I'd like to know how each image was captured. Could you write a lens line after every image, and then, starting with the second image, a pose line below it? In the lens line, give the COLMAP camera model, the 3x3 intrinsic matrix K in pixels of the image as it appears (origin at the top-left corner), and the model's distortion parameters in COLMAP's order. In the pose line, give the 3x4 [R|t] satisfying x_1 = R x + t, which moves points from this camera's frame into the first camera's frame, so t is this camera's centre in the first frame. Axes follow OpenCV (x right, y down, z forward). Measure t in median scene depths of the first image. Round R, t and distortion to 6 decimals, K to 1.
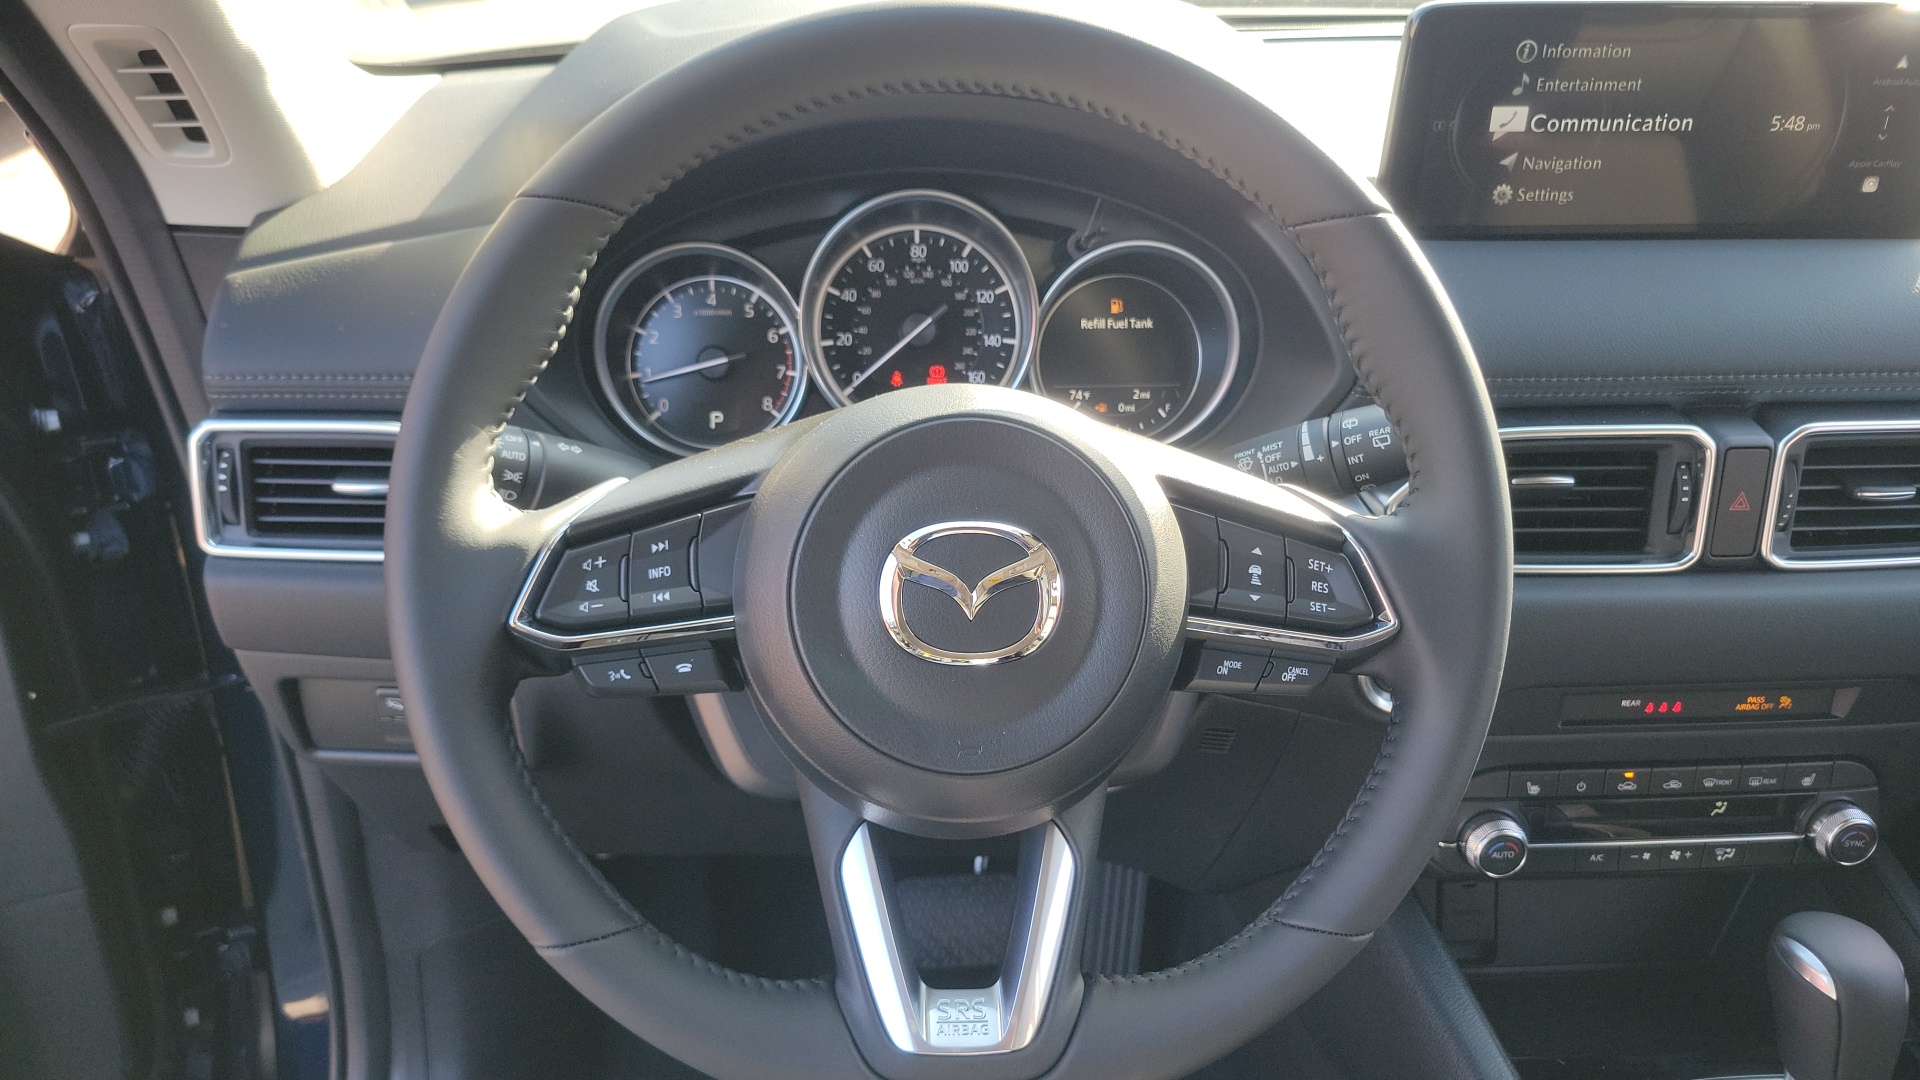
lens RADIAL K [[1451.6, 0, 944.0], [0, 1451.6, 524.8], [0, 0, 1]] dist [0.035025, -0.026658]
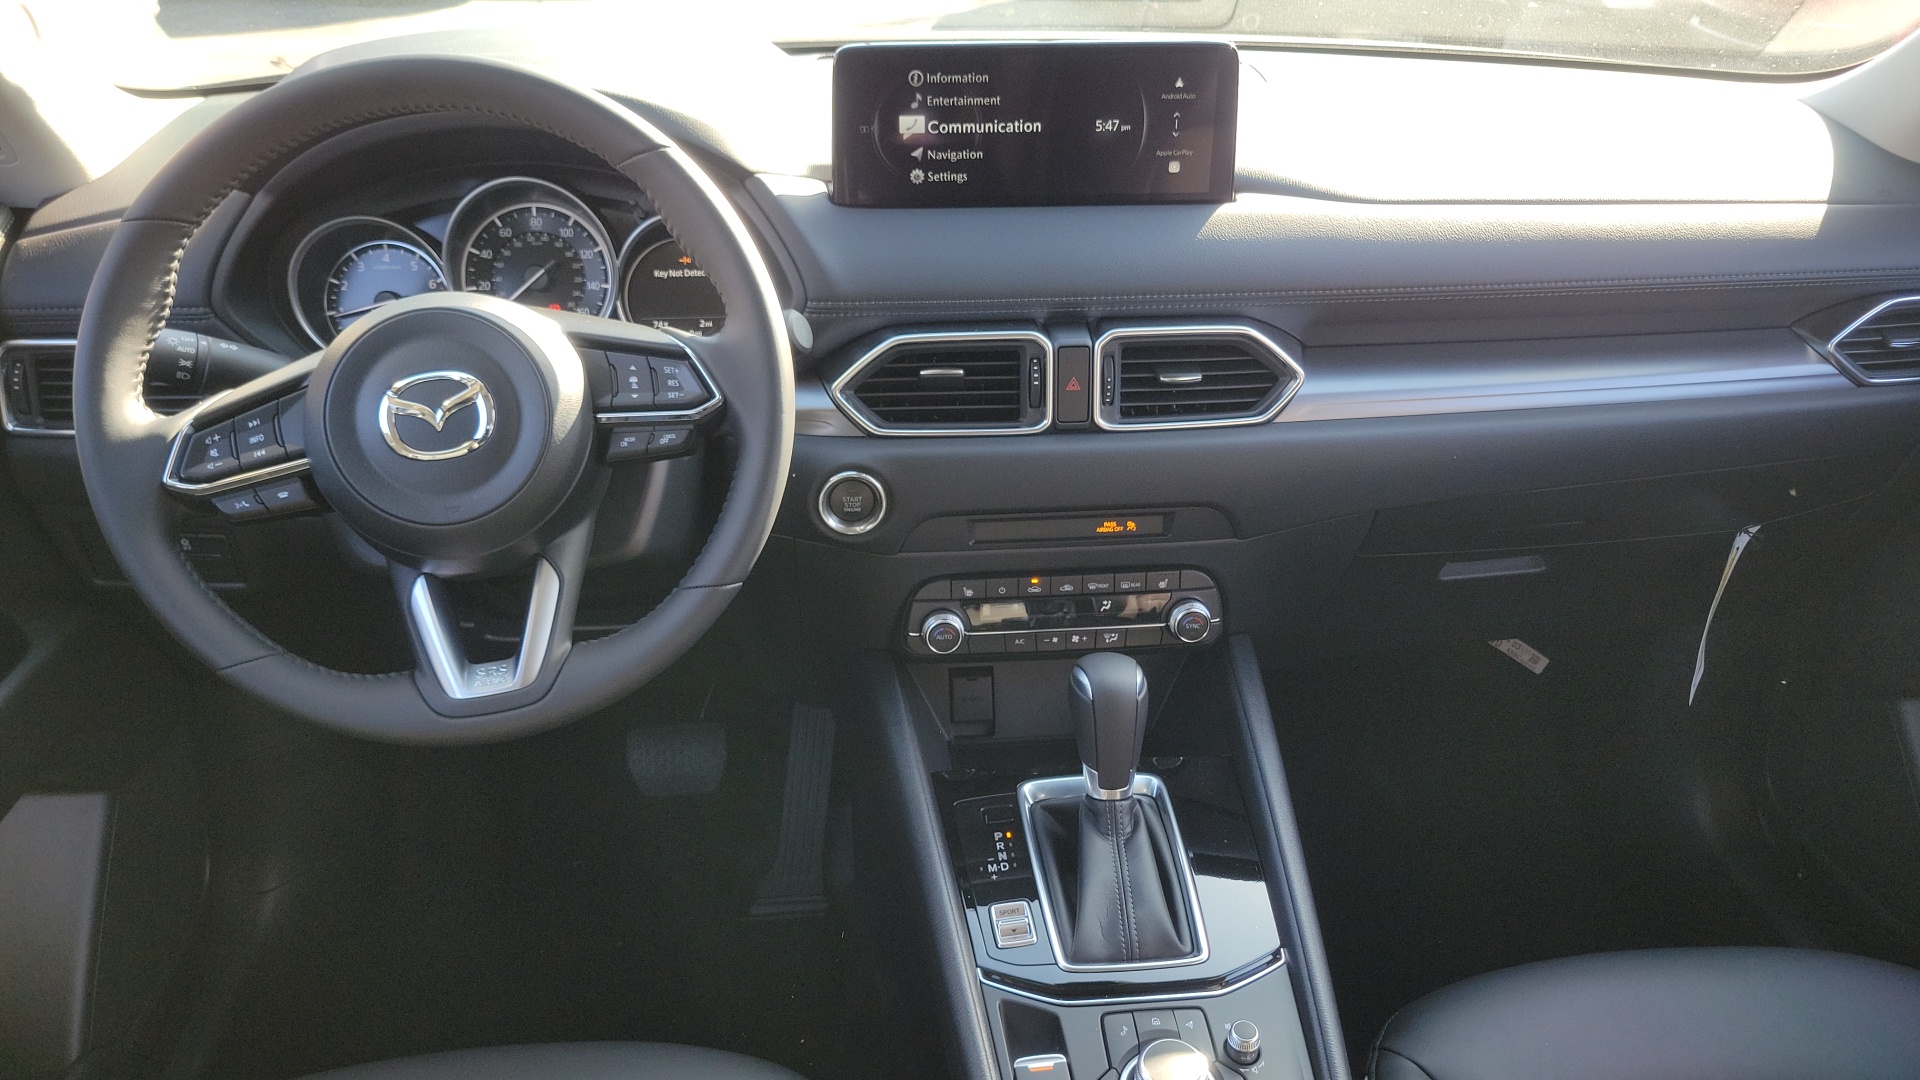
lens RADIAL K [[1451.6, 0, 966.2], [0, 1451.6, 554.7], [0, 0, 1]] dist [0.035025, -0.026658]
pose [[0.999551, -0.019148, 0.023056, 0.391559], [0.018774, 0.999690, 0.016357, 0.127895], [-0.023362, -0.015917, 0.999600, -0.456558]]
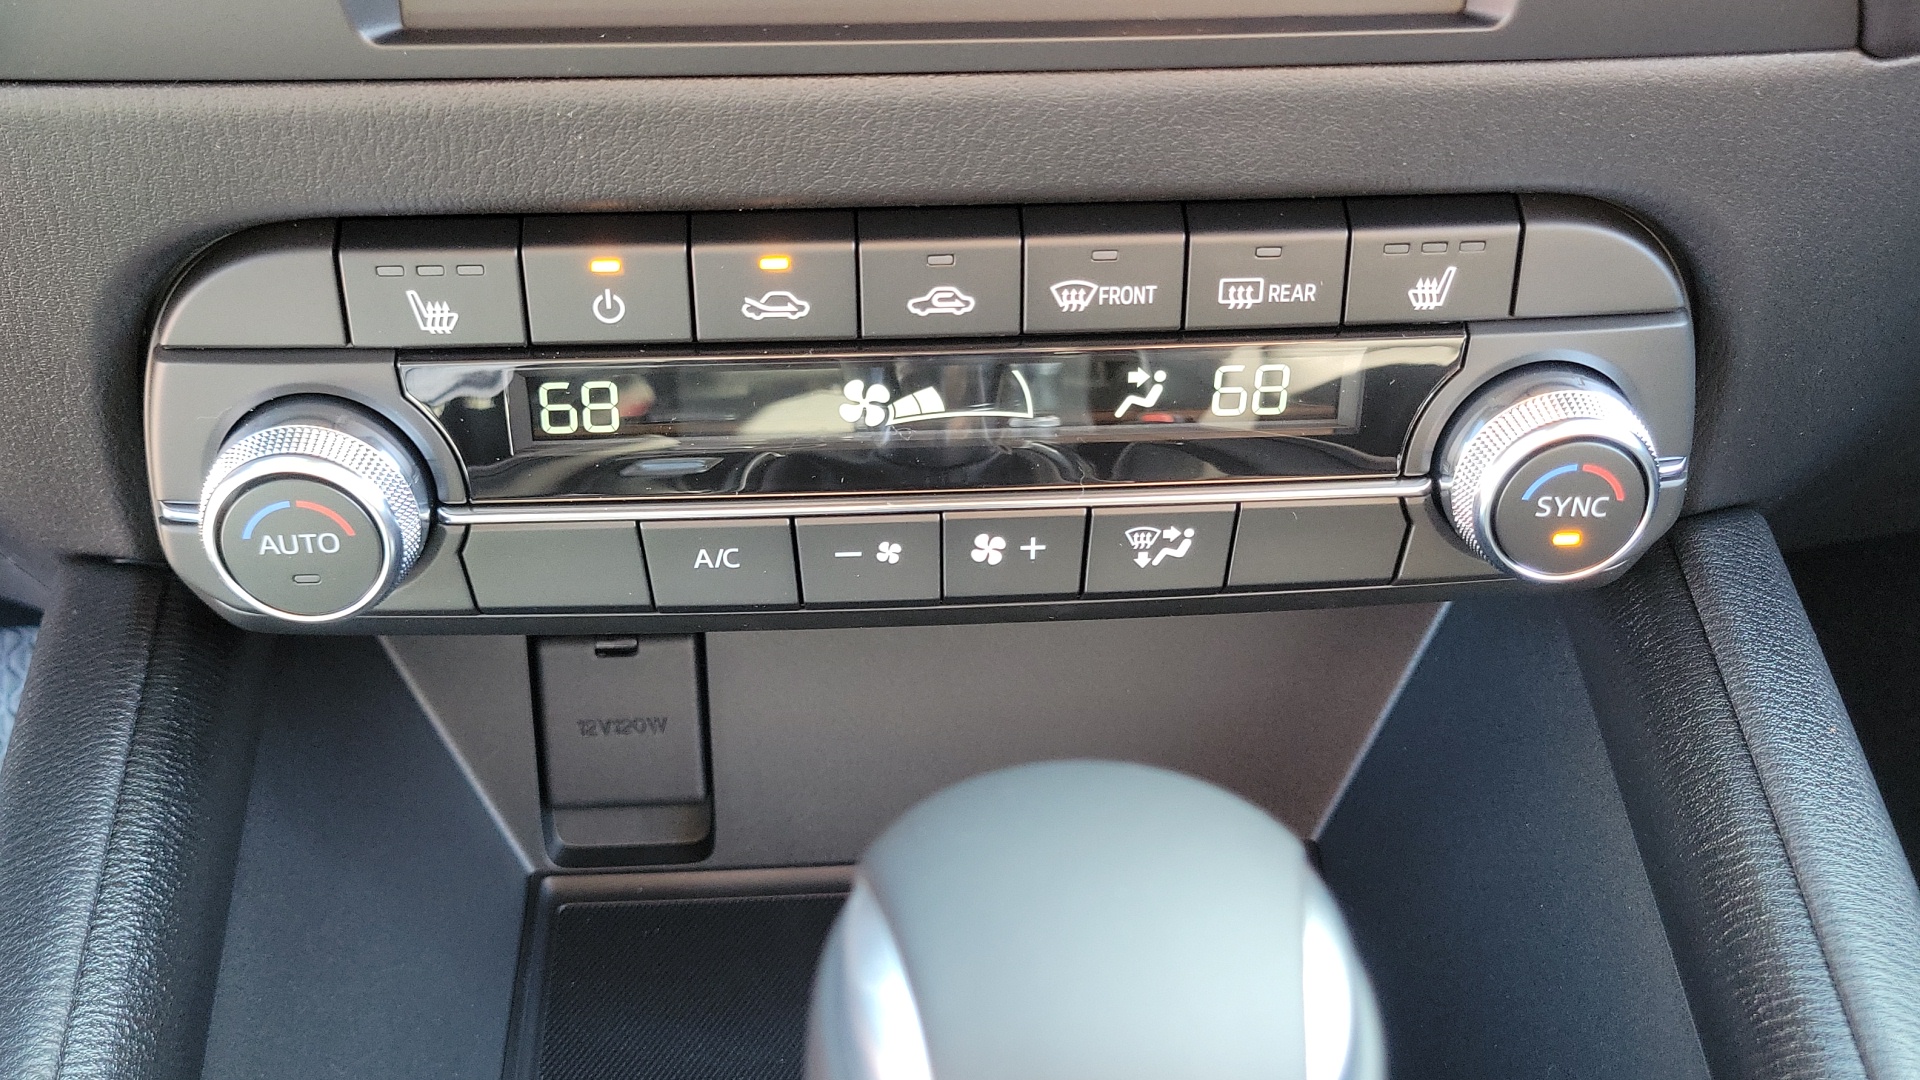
lens RADIAL K [[1868.2, 0, 960.0], [0, 1868.2, 543.9], [0, 0, 1]] dist [0.013663, 0.000000]
pose [[0.999977, 0.000918, -0.006752, 0.538491], [0.000308, 0.983784, 0.179356, 0.169672], [0.006807, -0.179353, 0.983761, 0.679082]]
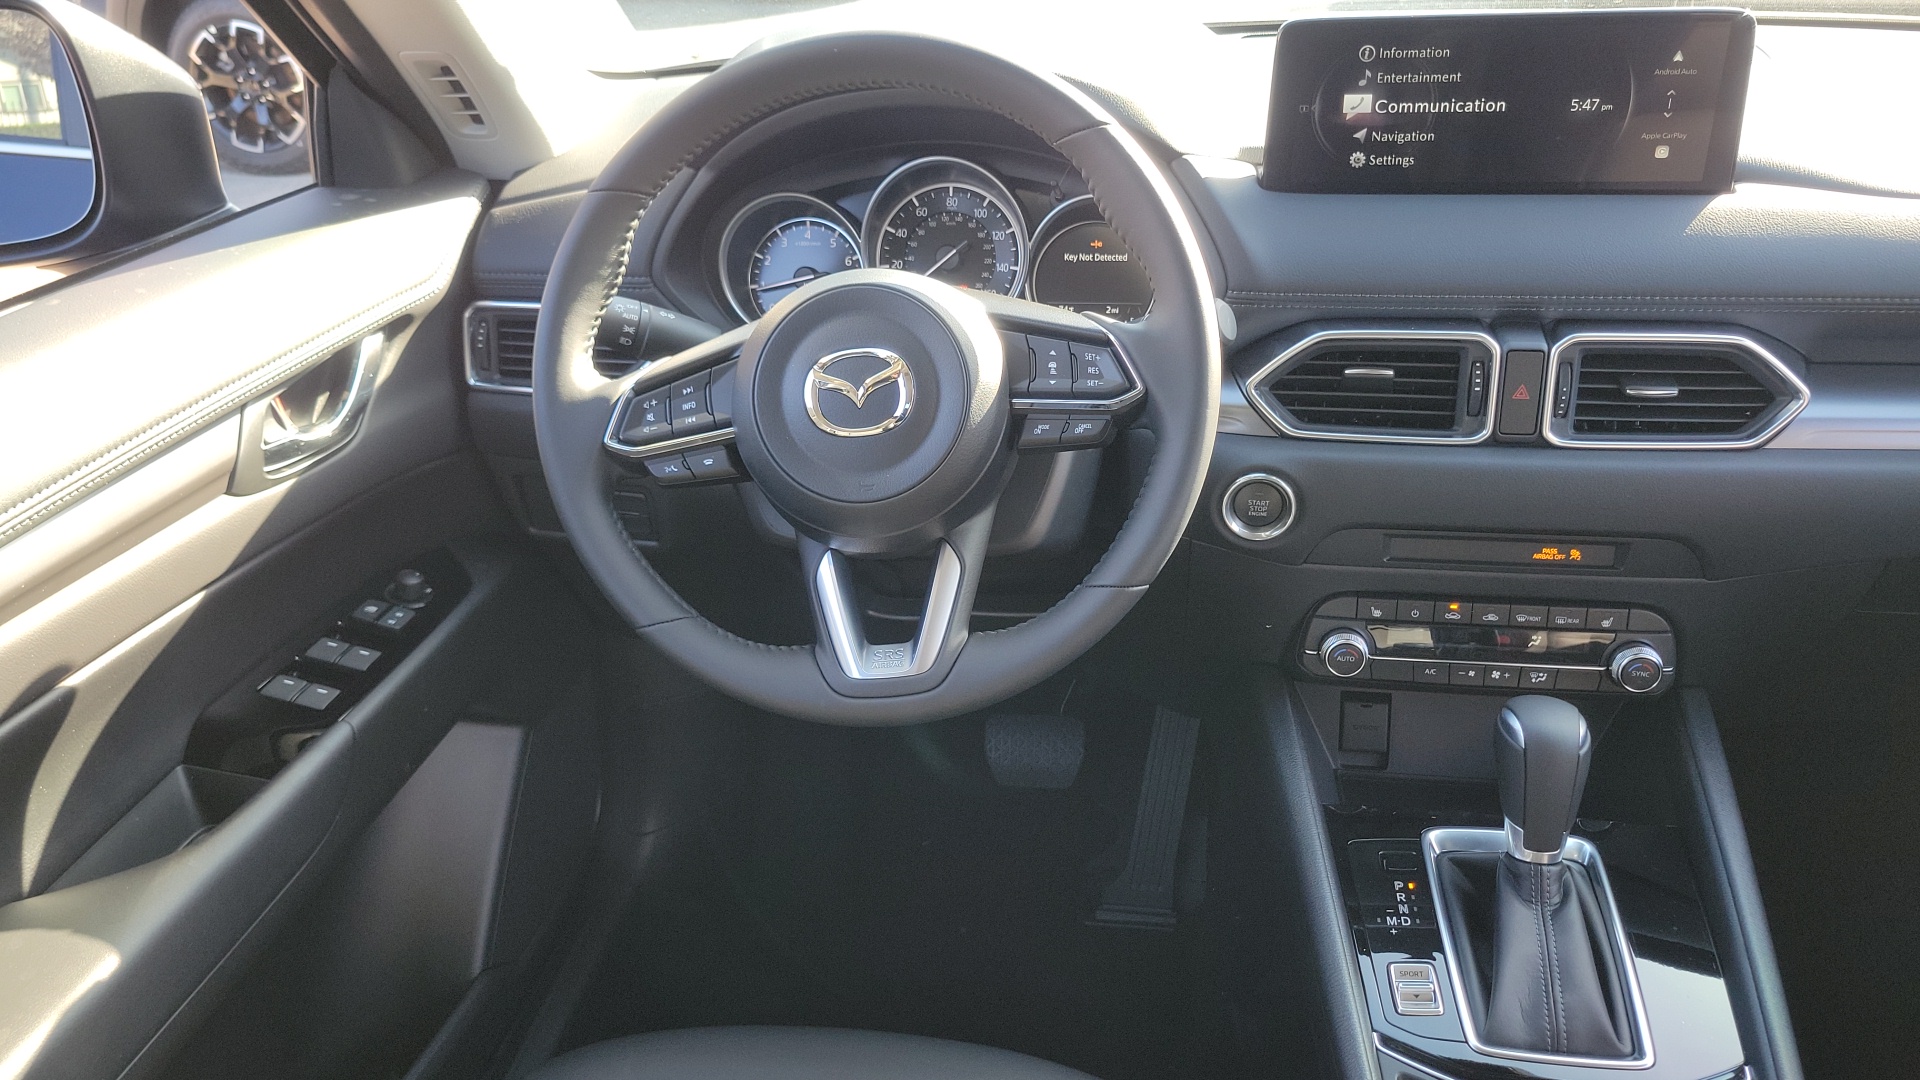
lens RADIAL K [[1451.6, 0, 942.4], [0, 1451.6, 524.6], [0, 0, 1]] dist [0.035025, -0.026658]
pose [[0.974058, 0.056183, -0.219215, 0.323974], [-0.055819, 0.998410, 0.007861, 0.120203], [0.219308, 0.004580, 0.975645, -0.392677]]
